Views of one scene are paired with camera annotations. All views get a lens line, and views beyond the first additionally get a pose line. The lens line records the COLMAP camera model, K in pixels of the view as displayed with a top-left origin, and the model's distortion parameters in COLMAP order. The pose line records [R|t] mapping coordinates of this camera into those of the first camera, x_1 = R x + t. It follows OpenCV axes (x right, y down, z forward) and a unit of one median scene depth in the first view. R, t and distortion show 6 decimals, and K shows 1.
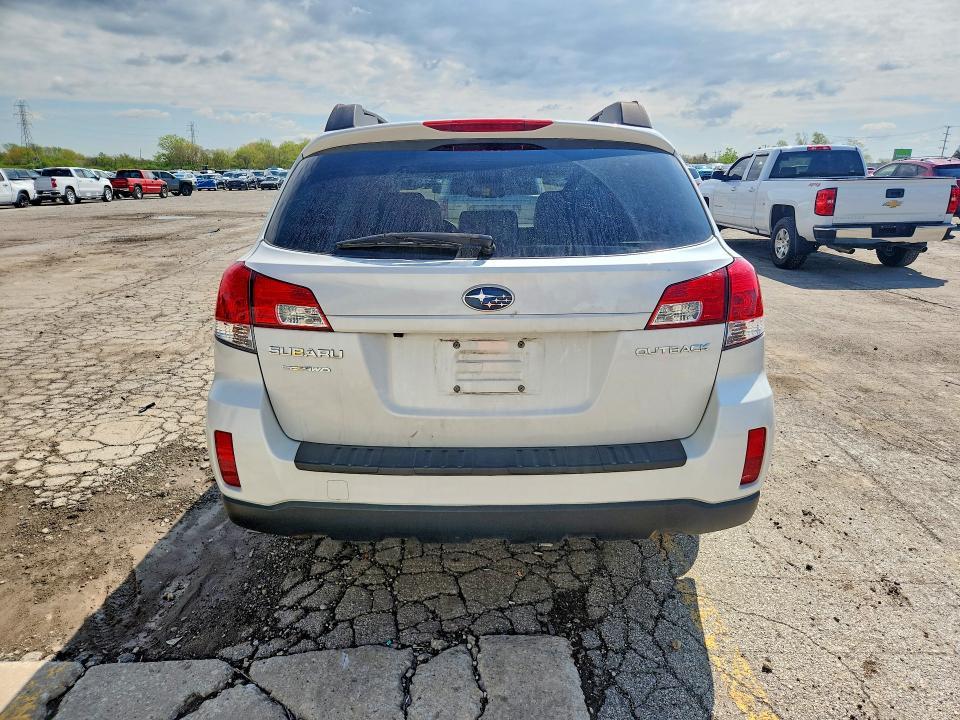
lens RADIAL K [[672.9, 0, 478.5], [0, 672.9, 365.3], [0, 0, 1]] dist [0.040188, -0.031393]
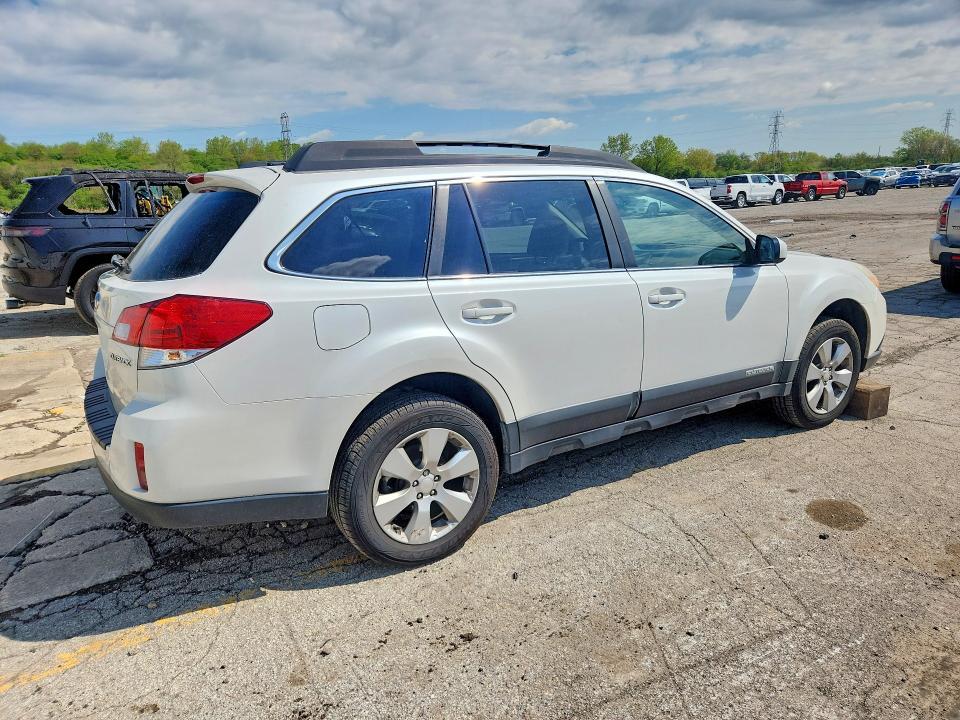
lens RADIAL K [[672.9, 0, 484.6], [0, 672.9, 361.9], [0, 0, 1]] dist [0.040188, -0.031393]
pose [[0.514071, 0.181487, -0.838328, 0.128380], [-0.181963, 0.978189, 0.100184, -0.020461], [0.838224, 0.101043, 0.535883, 0.066744]]
